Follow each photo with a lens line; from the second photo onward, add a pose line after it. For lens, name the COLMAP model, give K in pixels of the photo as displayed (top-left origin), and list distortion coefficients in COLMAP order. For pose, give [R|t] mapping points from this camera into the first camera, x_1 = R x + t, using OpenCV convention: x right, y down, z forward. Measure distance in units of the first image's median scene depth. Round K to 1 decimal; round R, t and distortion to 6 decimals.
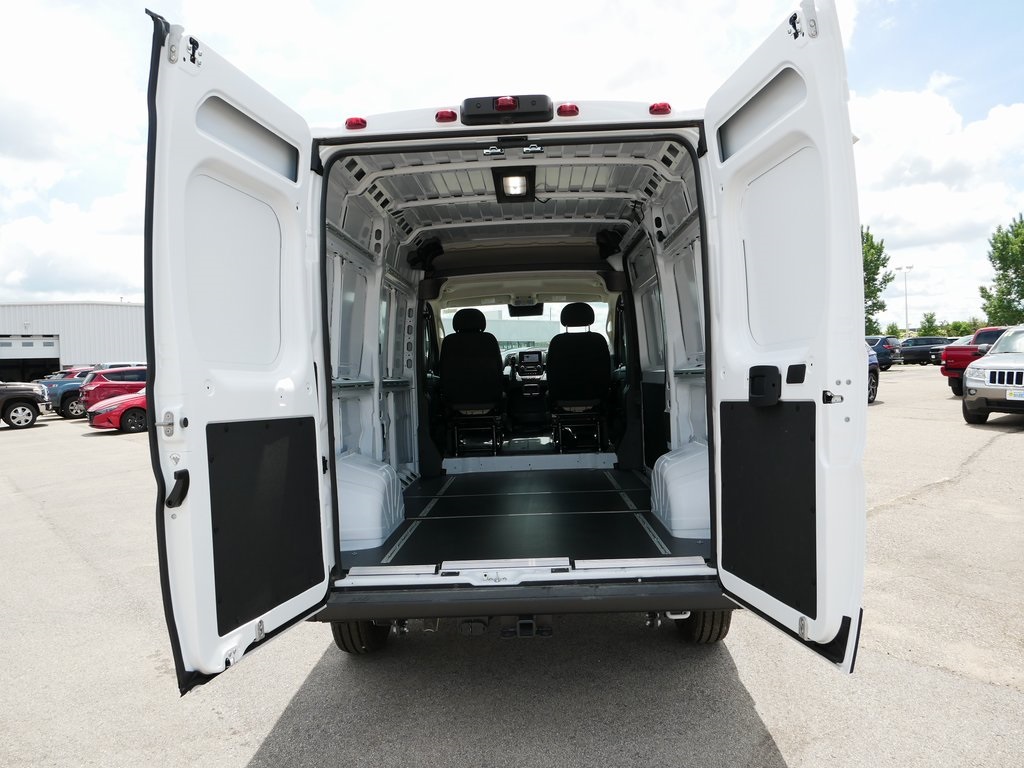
lens RADIAL K [[731.9, 0, 511.9], [0, 731.9, 383.5], [0, 0, 1]] dist [-0.059523, 0.031894]
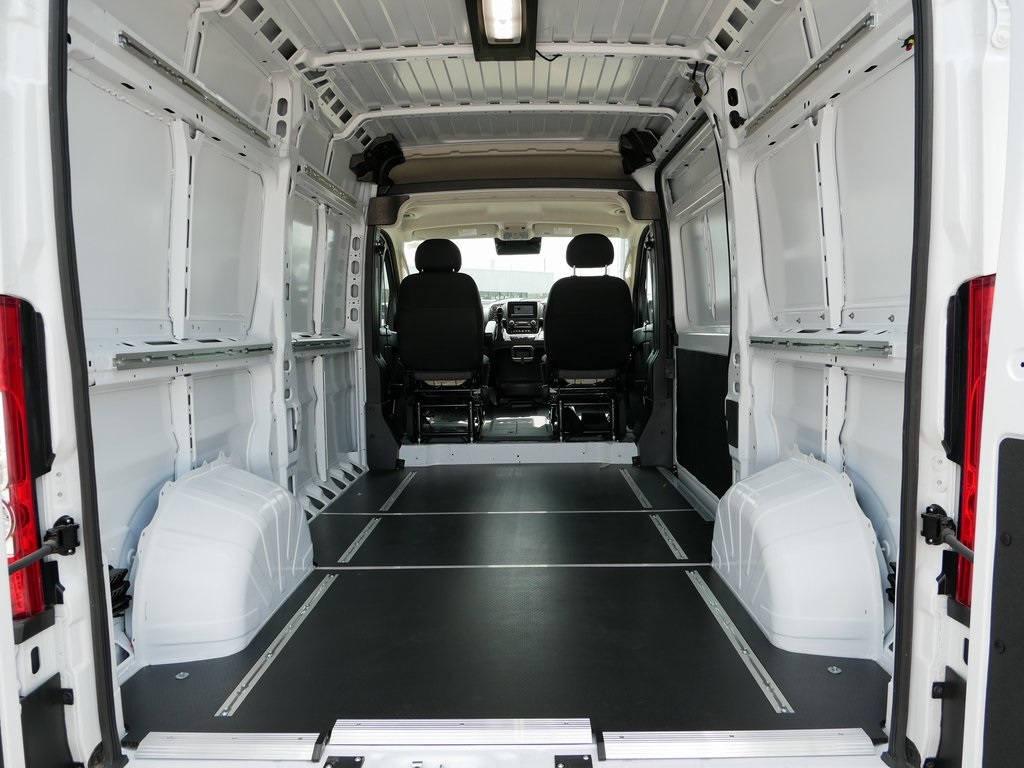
lens RADIAL K [[731.9, 0, 510.8], [0, 731.9, 385.0], [0, 0, 1]] dist [-0.059523, 0.031894]
pose [[0.999709, 0.021393, 0.011183, 0.007682], [-0.022108, 0.997422, 0.068266, -0.010943], [-0.009694, -0.068494, 0.997604, 0.288790]]
